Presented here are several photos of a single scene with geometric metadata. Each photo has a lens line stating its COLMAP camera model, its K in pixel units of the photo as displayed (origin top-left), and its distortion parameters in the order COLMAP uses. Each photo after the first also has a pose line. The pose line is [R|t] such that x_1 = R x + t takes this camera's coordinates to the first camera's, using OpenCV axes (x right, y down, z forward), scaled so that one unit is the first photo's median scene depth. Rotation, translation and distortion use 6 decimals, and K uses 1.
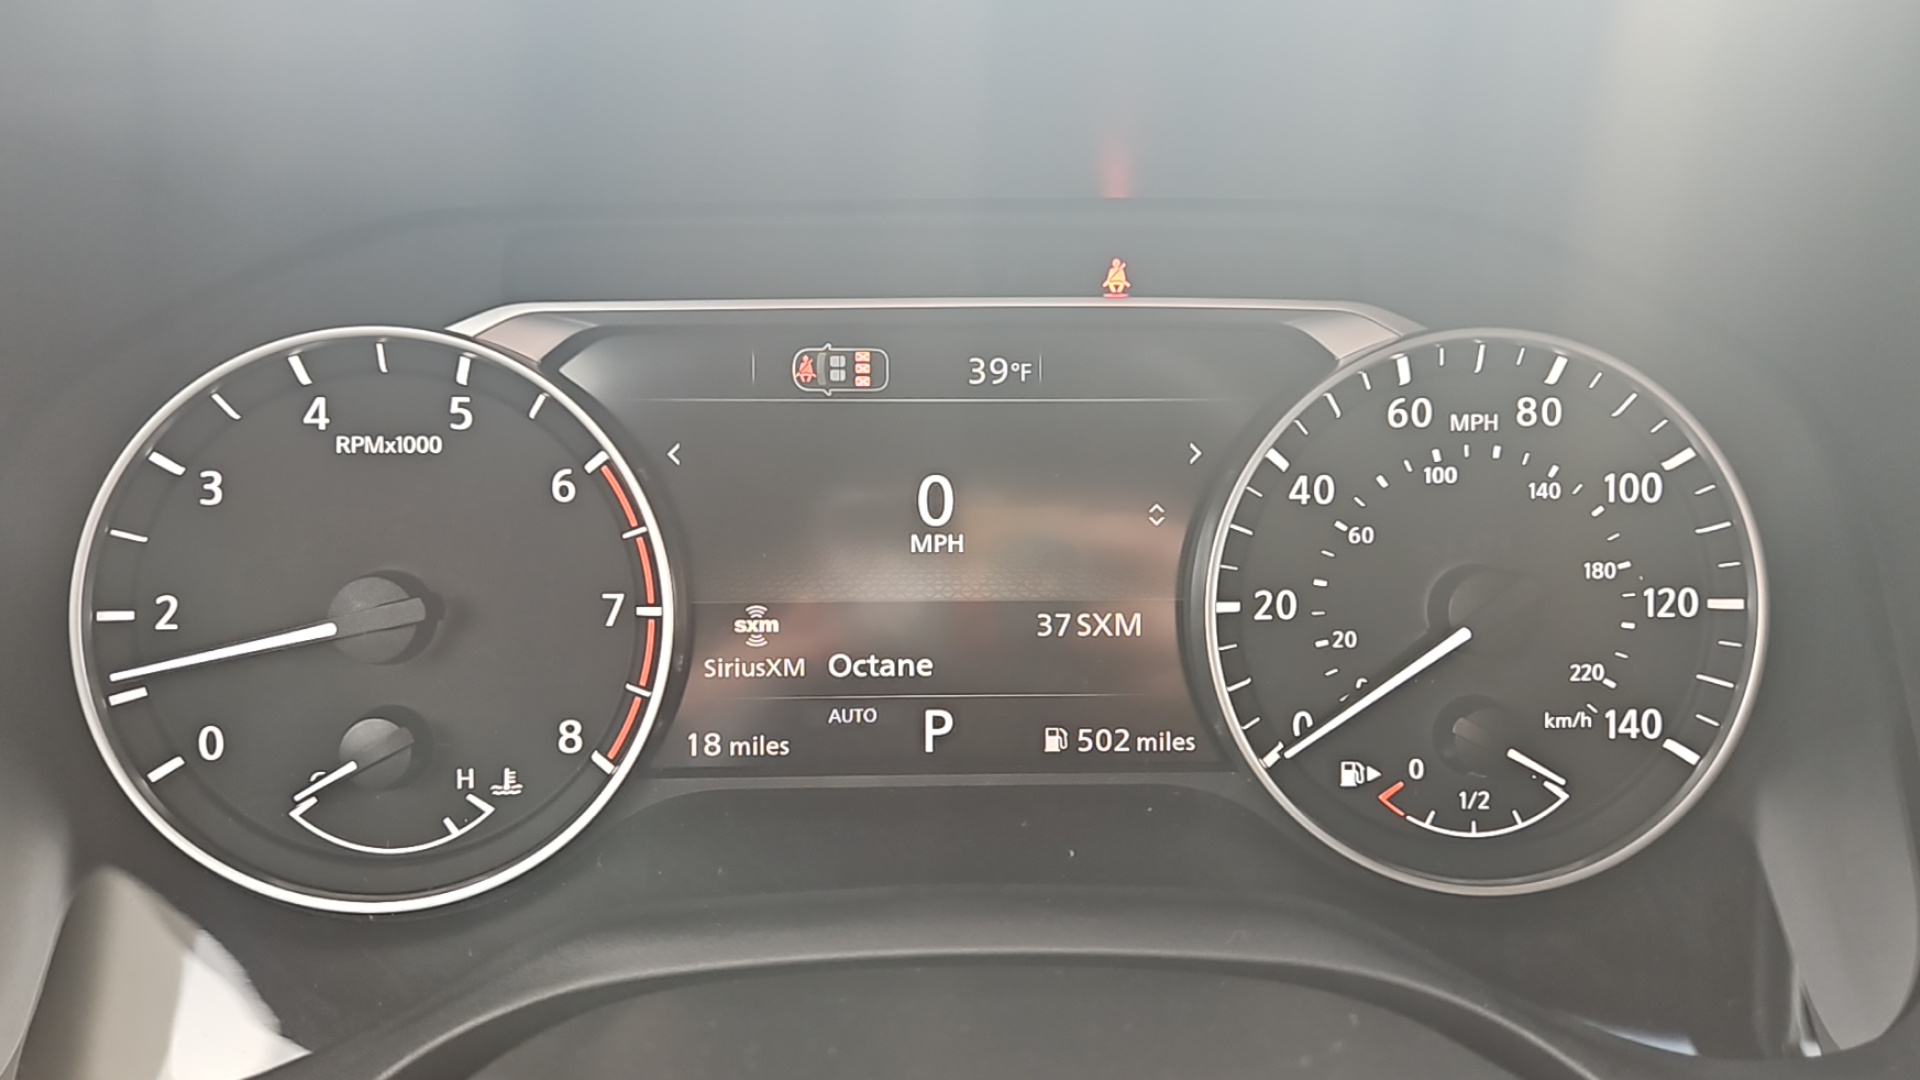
lens RADIAL K [[1428.6, 0, 960.0], [0, 1428.6, 540.0], [0, 0, 1]] dist [0.052143, -0.061331]
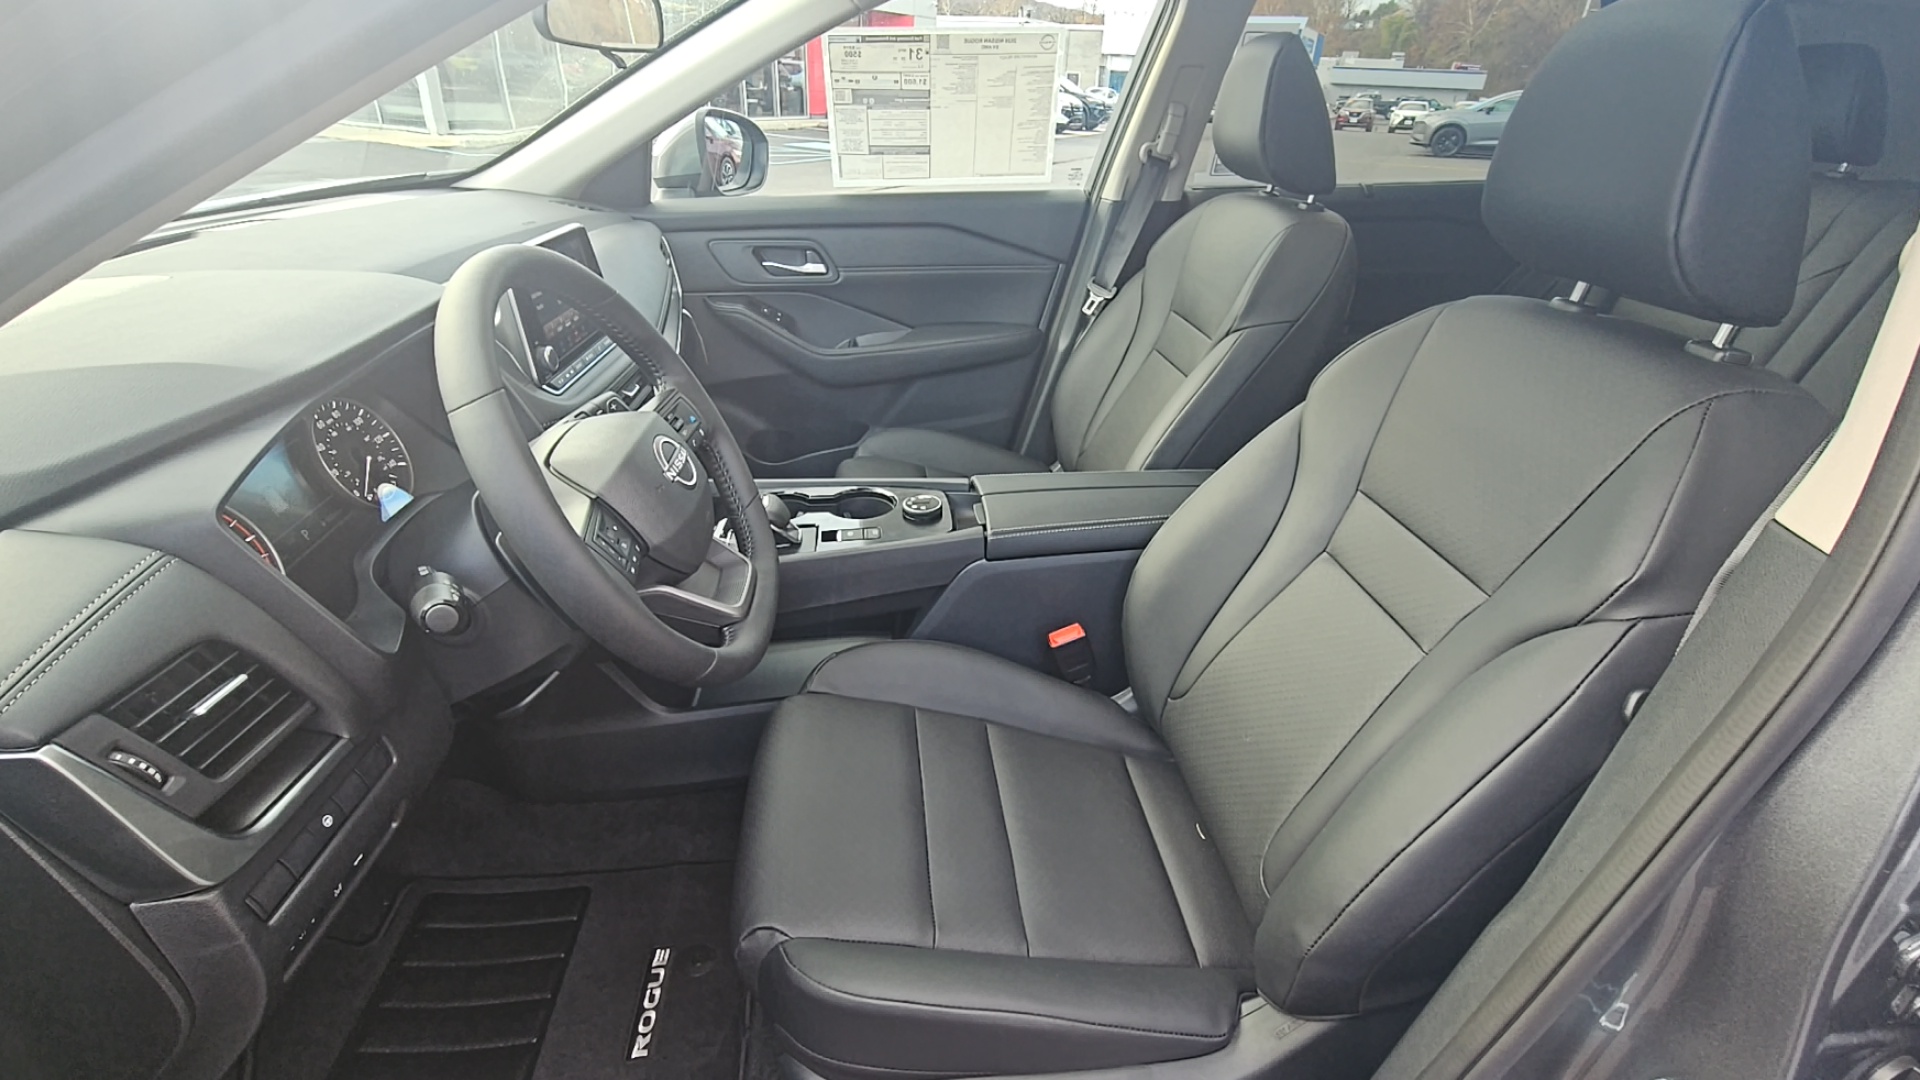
lens RADIAL K [[857.4, 0, 958.1], [0, 857.4, 534.6], [0, 0, 1]] dist [0.011047, -0.008024]
pose [[-0.061915, -0.479788, 0.875197, -2.332538], [0.388136, 0.796284, 0.463986, -0.290673], [-0.919520, 0.368423, 0.136921, -1.068657]]
